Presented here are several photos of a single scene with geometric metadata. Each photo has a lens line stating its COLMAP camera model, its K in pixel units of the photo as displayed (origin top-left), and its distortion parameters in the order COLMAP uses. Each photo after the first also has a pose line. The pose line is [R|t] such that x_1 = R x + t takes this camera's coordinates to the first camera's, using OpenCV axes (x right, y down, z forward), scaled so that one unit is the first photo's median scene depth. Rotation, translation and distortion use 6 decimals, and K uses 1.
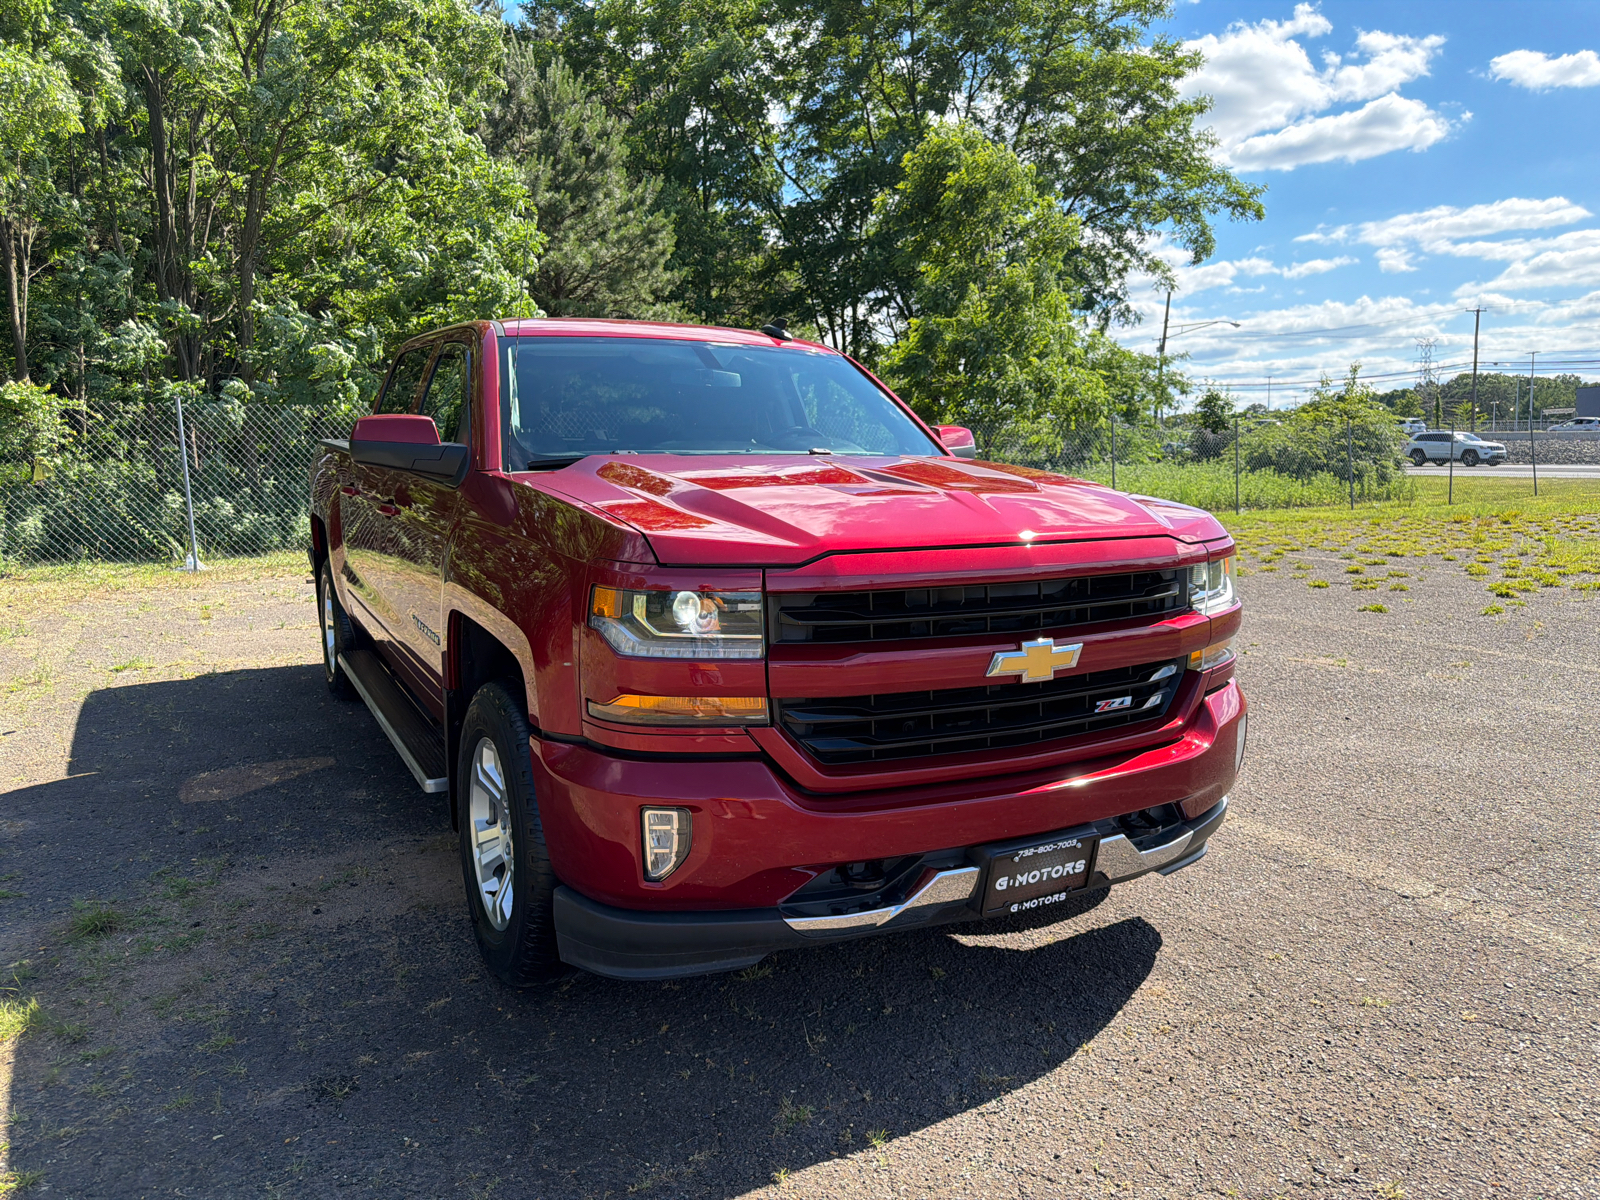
lens RADIAL K [[1089.3, 0, 800.0], [0, 1089.3, 600.0], [0, 0, 1]] dist [0.007715, -0.000900]
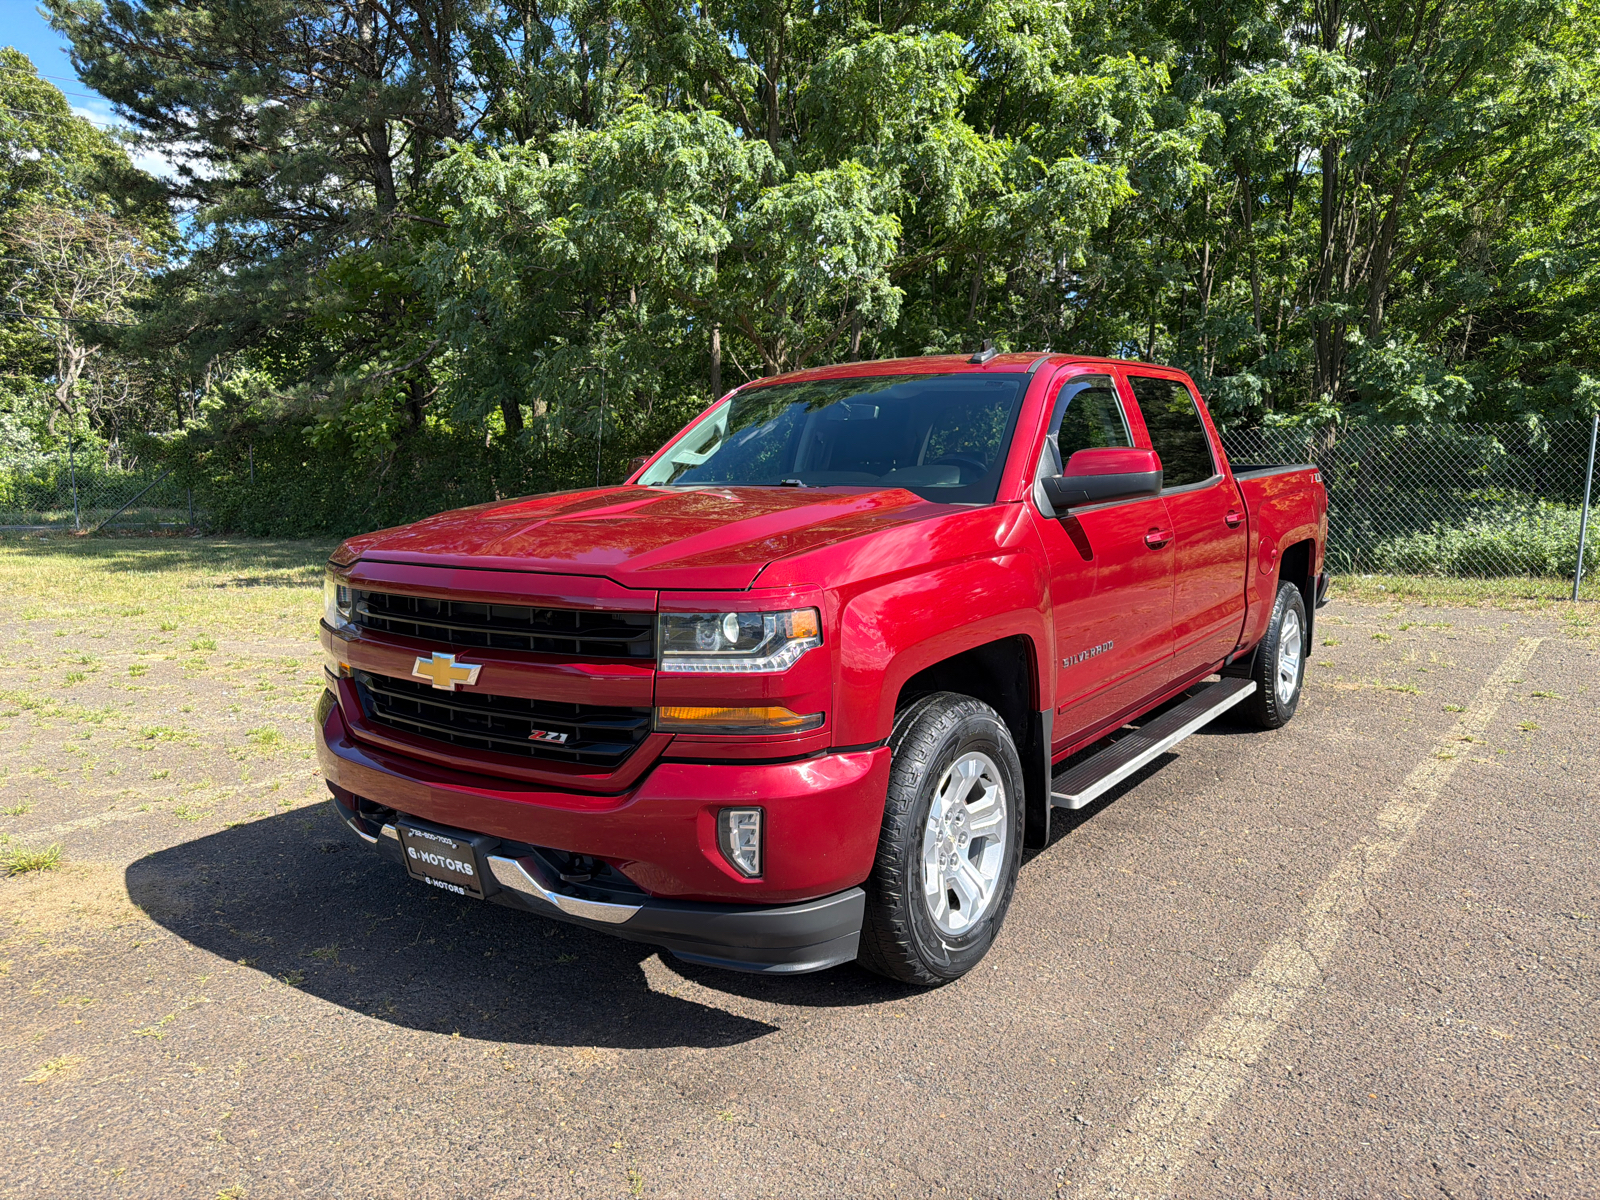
lens RADIAL K [[1094.2, 0, 800.6], [0, 1094.2, 631.3], [0, 0, 1]] dist [0.040210, -0.048500]
pose [[0.446132, 0.110062, -0.888174, 1.085912], [-0.105185, 0.991980, 0.070091, -0.081464], [0.888765, 0.062153, 0.454130, 0.631336]]
